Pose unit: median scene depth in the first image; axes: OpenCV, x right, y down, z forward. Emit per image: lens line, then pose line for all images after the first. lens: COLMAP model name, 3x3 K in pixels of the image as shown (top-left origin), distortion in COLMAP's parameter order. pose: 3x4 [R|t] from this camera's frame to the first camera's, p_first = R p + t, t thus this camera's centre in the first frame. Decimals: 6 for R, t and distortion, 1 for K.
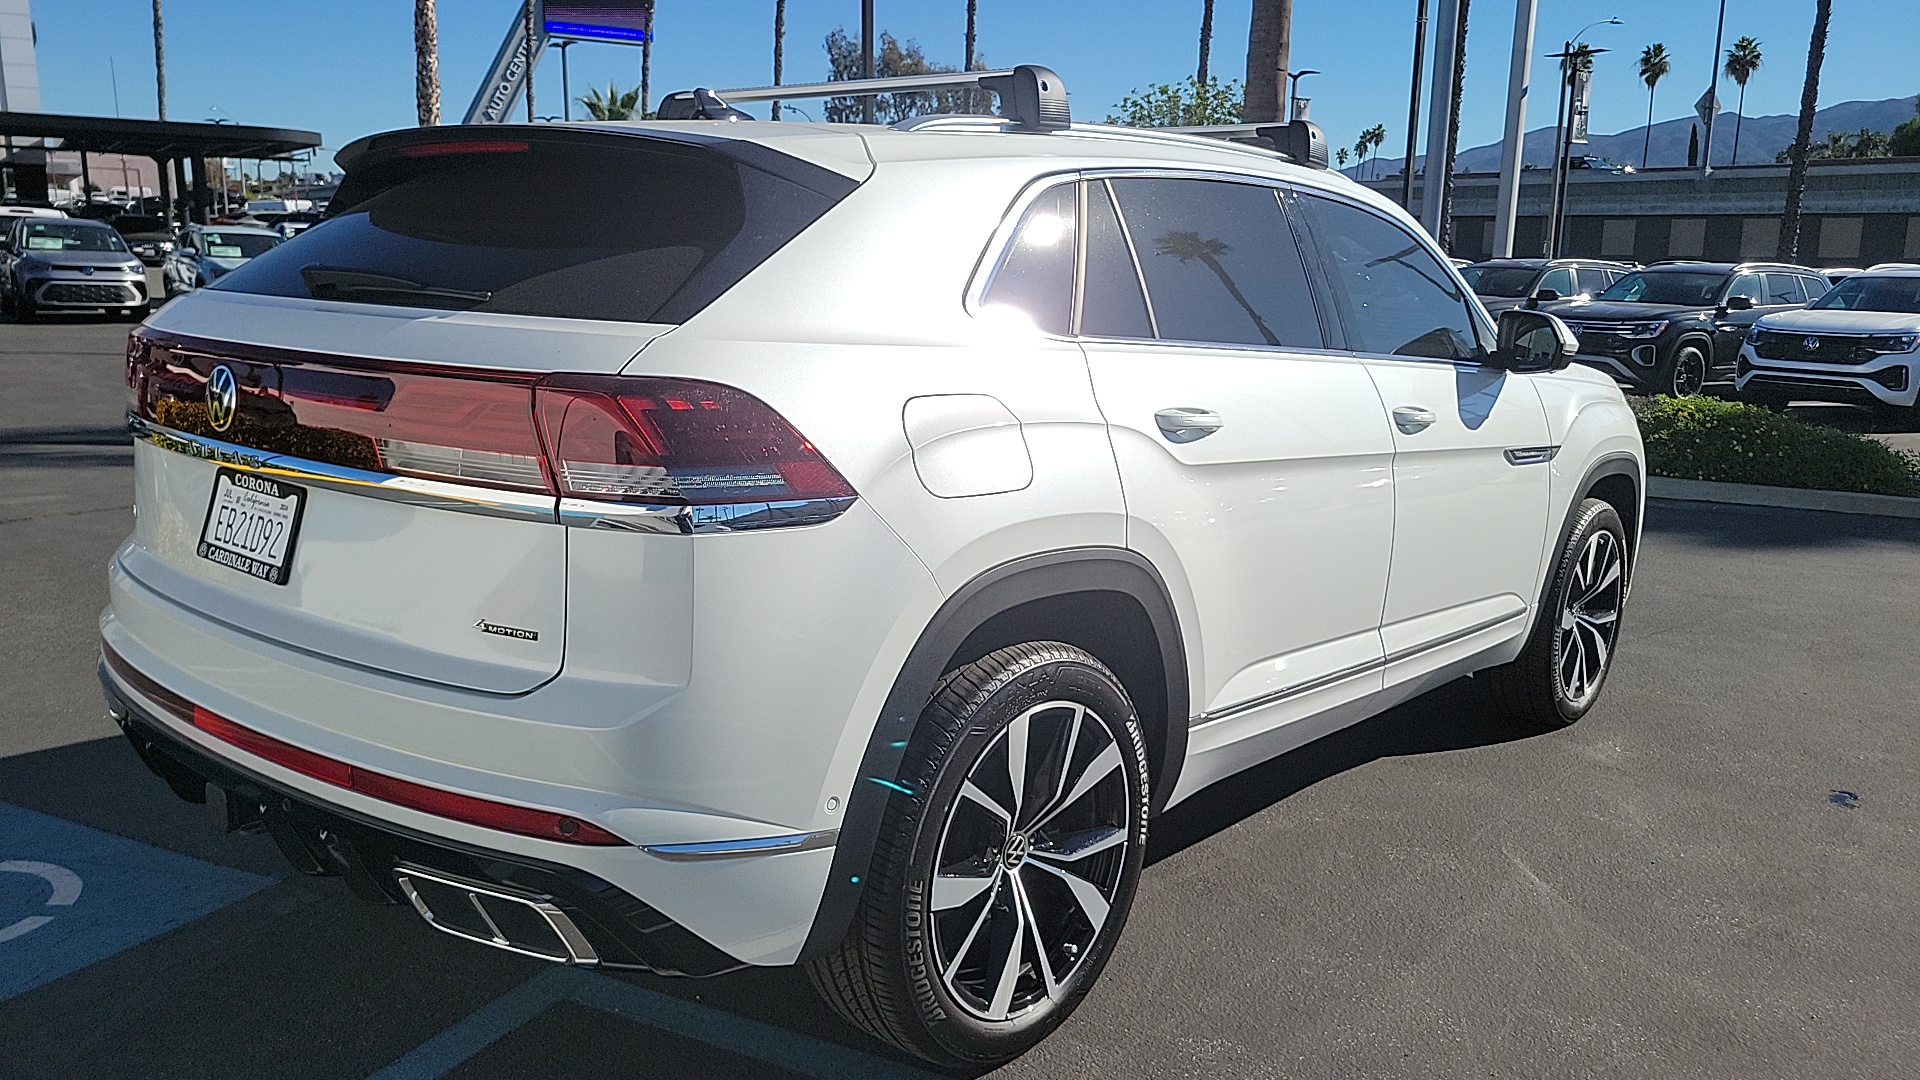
lens RADIAL K [[1450.2, 0, 950.0], [0, 1450.2, 534.4], [0, 0, 1]] dist [0.032722, -0.016325]
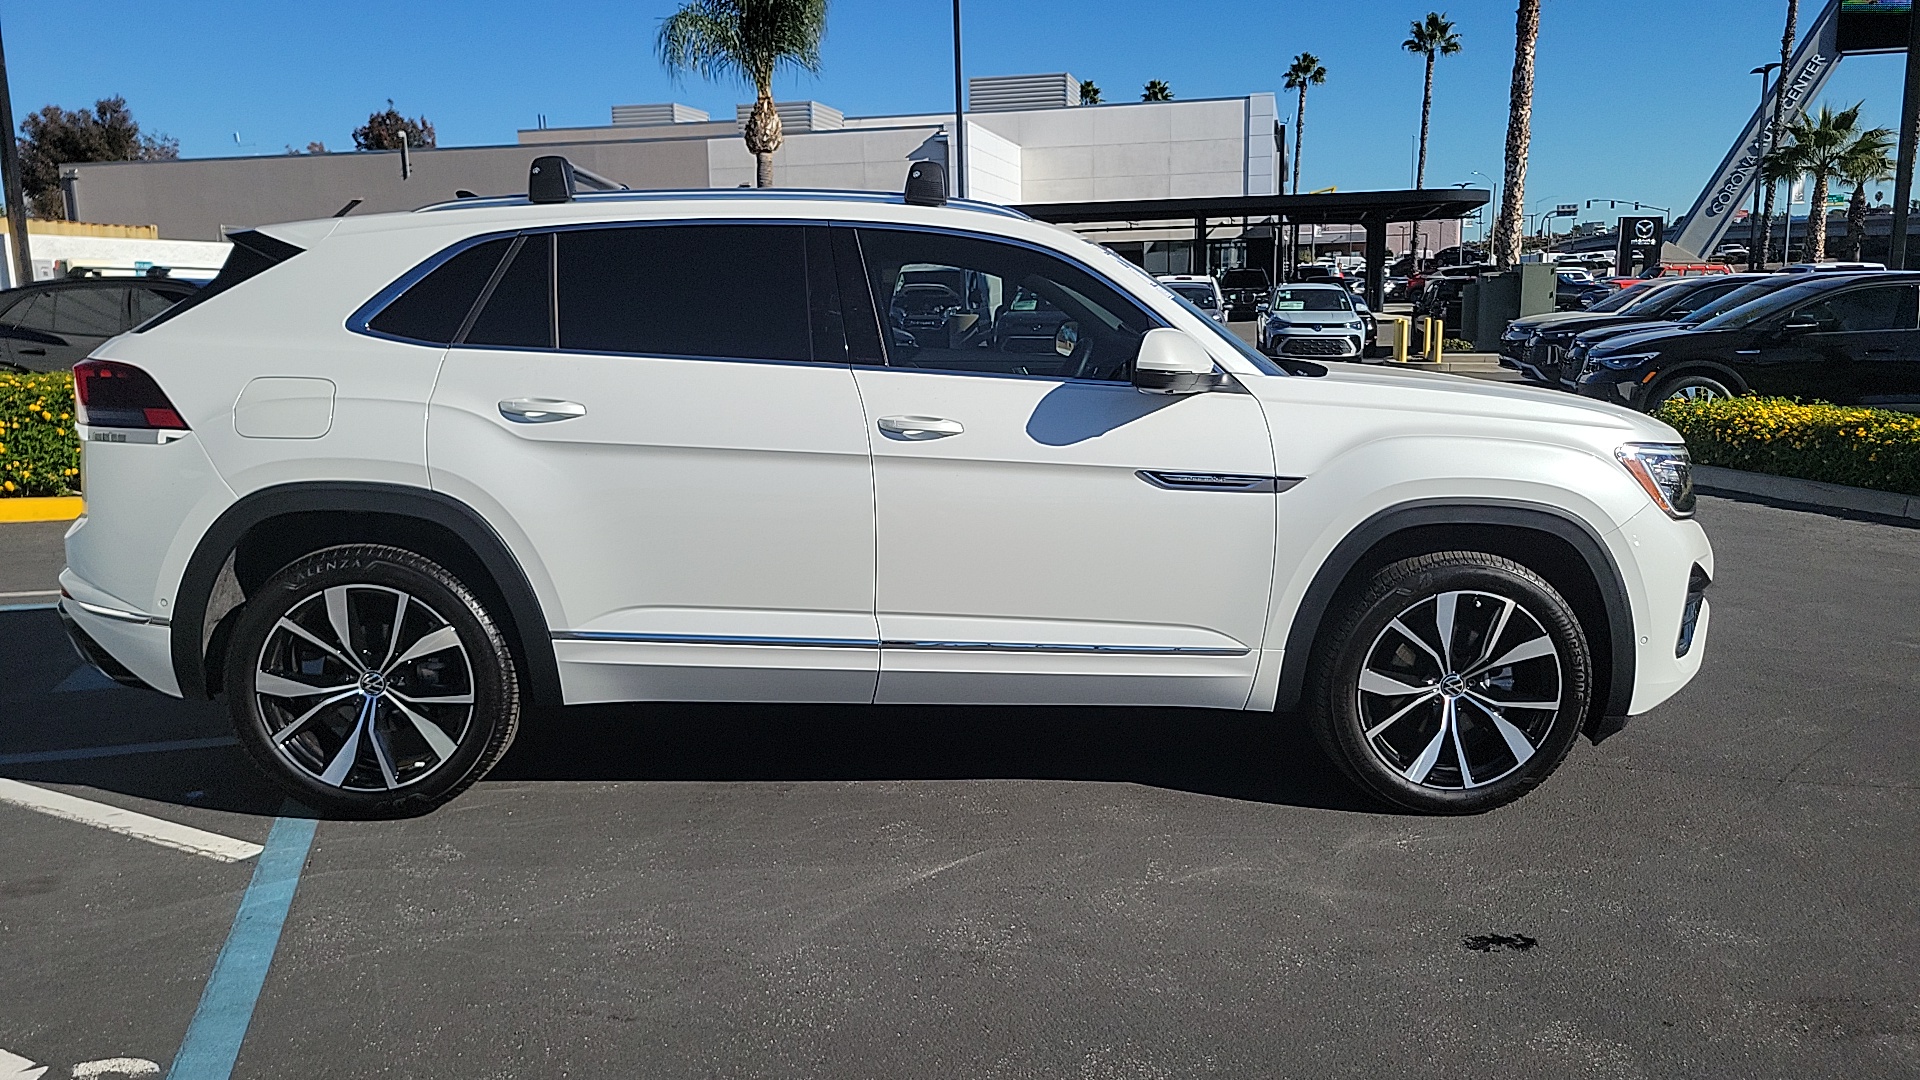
lens RADIAL K [[1450.2, 0, 950.0], [0, 1450.2, 534.4], [0, 0, 1]] dist [0.032722, -0.016325]
pose [[0.694082, 0.086167, -0.714721, 0.118338], [-0.110669, 0.993781, 0.012337, -0.001655], [0.711339, 0.070535, 0.699301, 0.027495]]
